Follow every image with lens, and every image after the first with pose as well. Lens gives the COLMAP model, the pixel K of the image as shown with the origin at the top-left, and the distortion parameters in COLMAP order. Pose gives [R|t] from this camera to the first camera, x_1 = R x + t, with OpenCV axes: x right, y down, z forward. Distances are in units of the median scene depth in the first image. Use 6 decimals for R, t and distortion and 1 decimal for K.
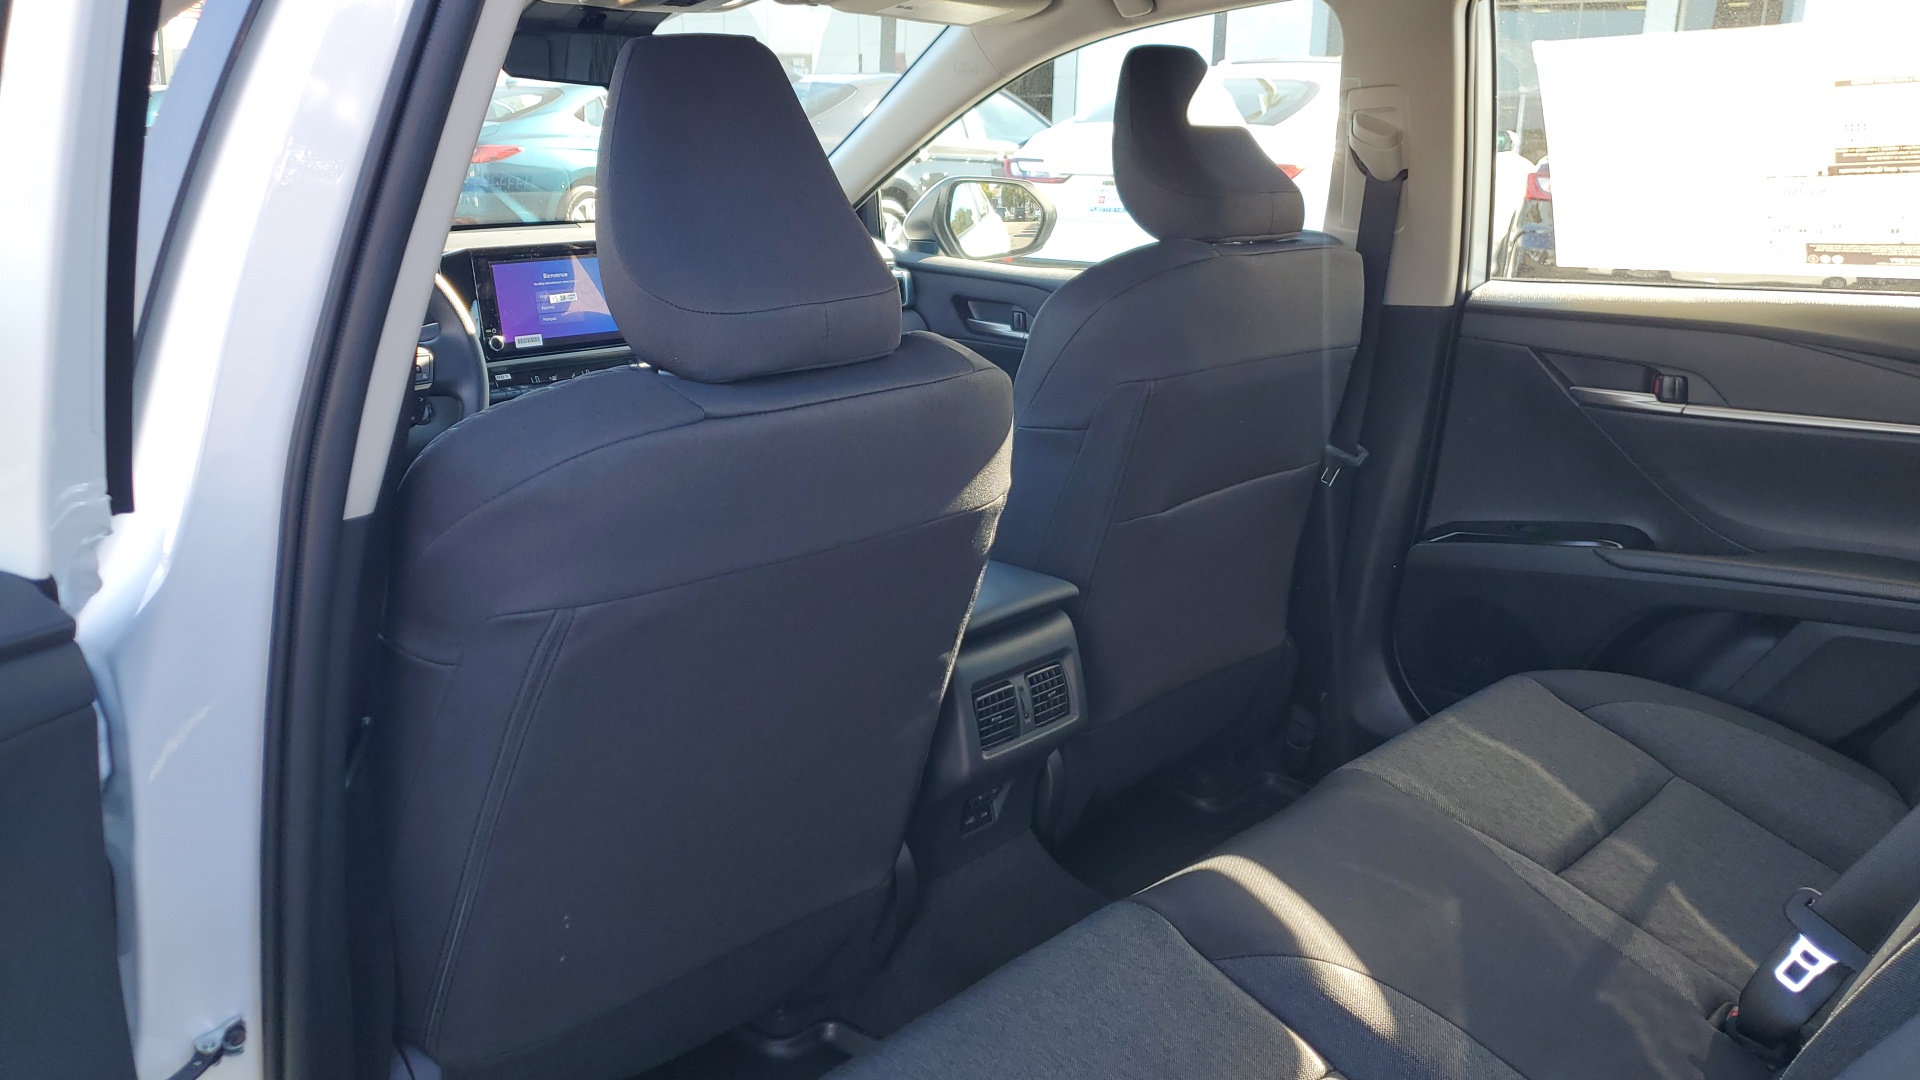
lens RADIAL K [[1512.7, 0, 980.6], [0, 1512.7, 505.5], [0, 0, 1]] dist [0.070011, -0.091678]
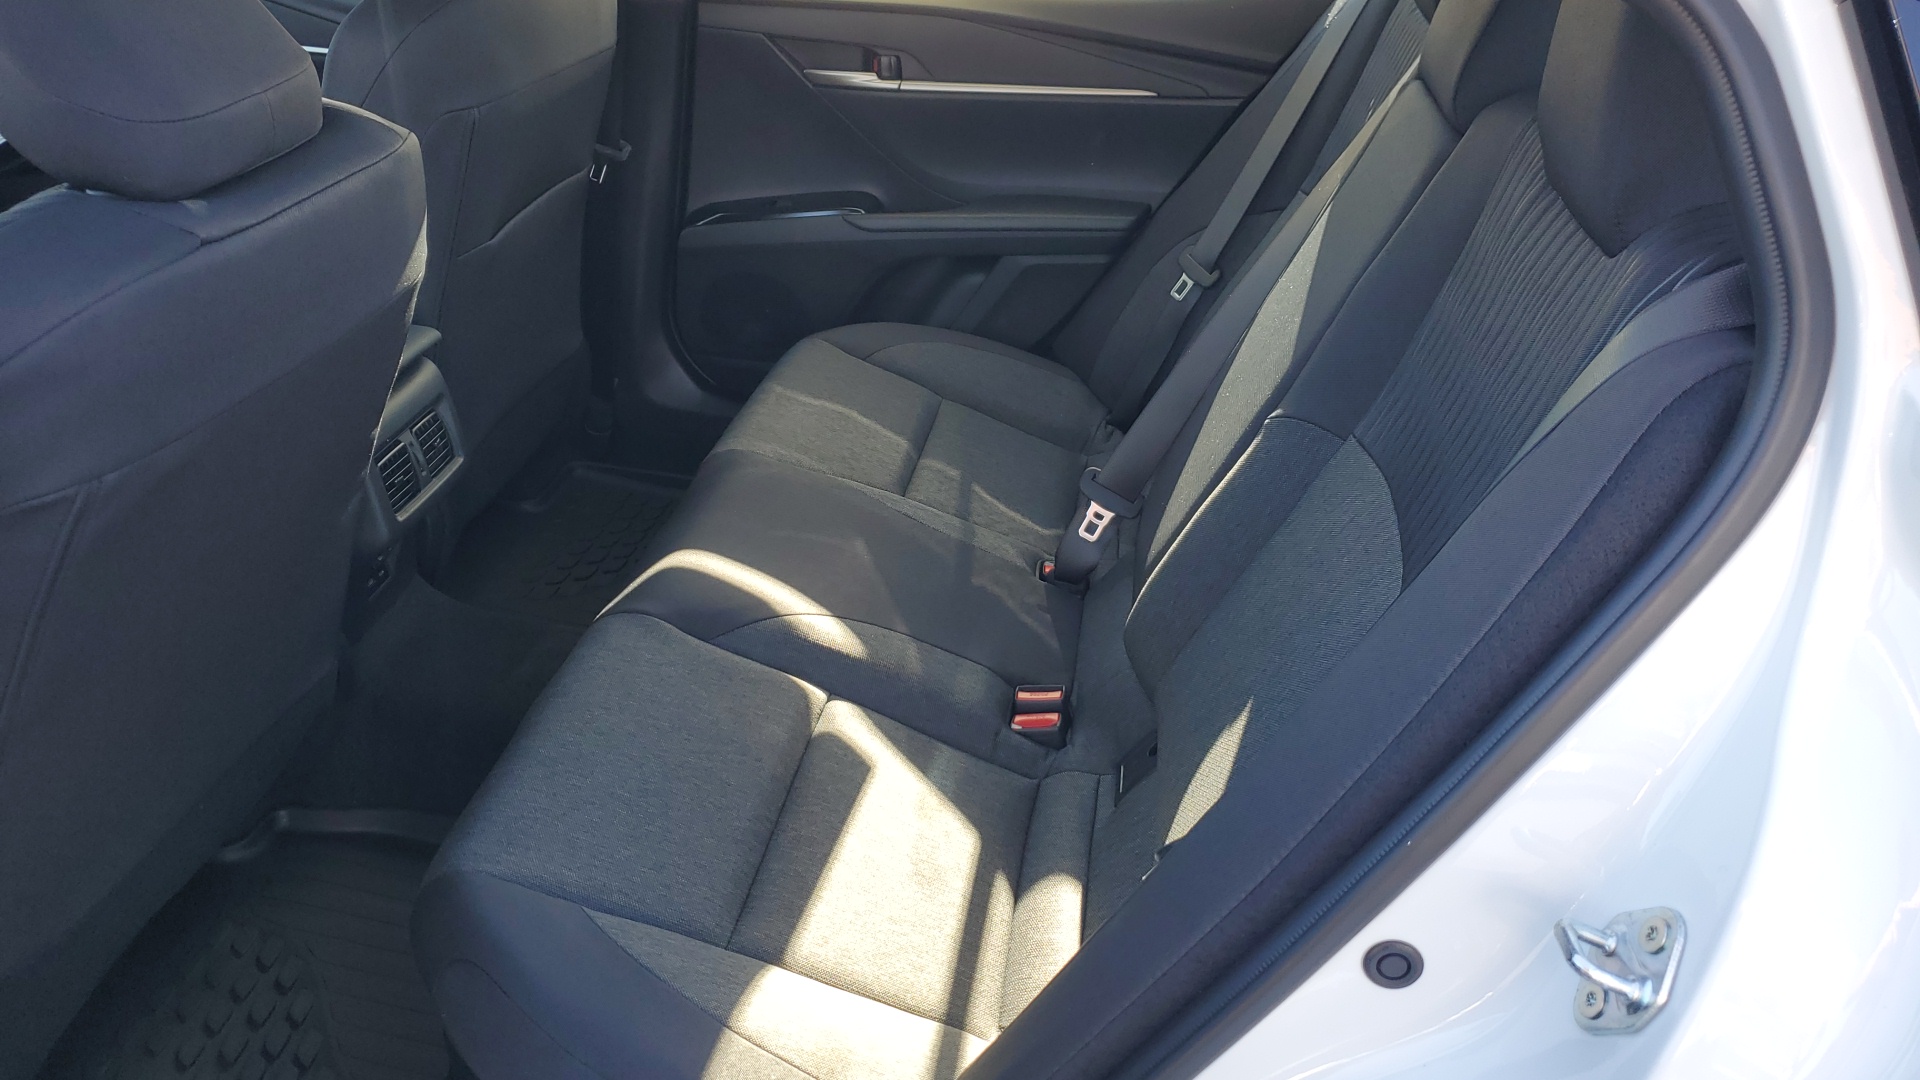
lens RADIAL K [[1512.7, 0, 965.9], [0, 1512.7, 550.6], [0, 0, 1]] dist [0.070011, -0.091678]
pose [[0.810107, -0.250847, 0.529908, -0.225026], [0.101256, 0.950125, 0.294973, -0.070228], [-0.577472, -0.185303, 0.795103, -0.016562]]
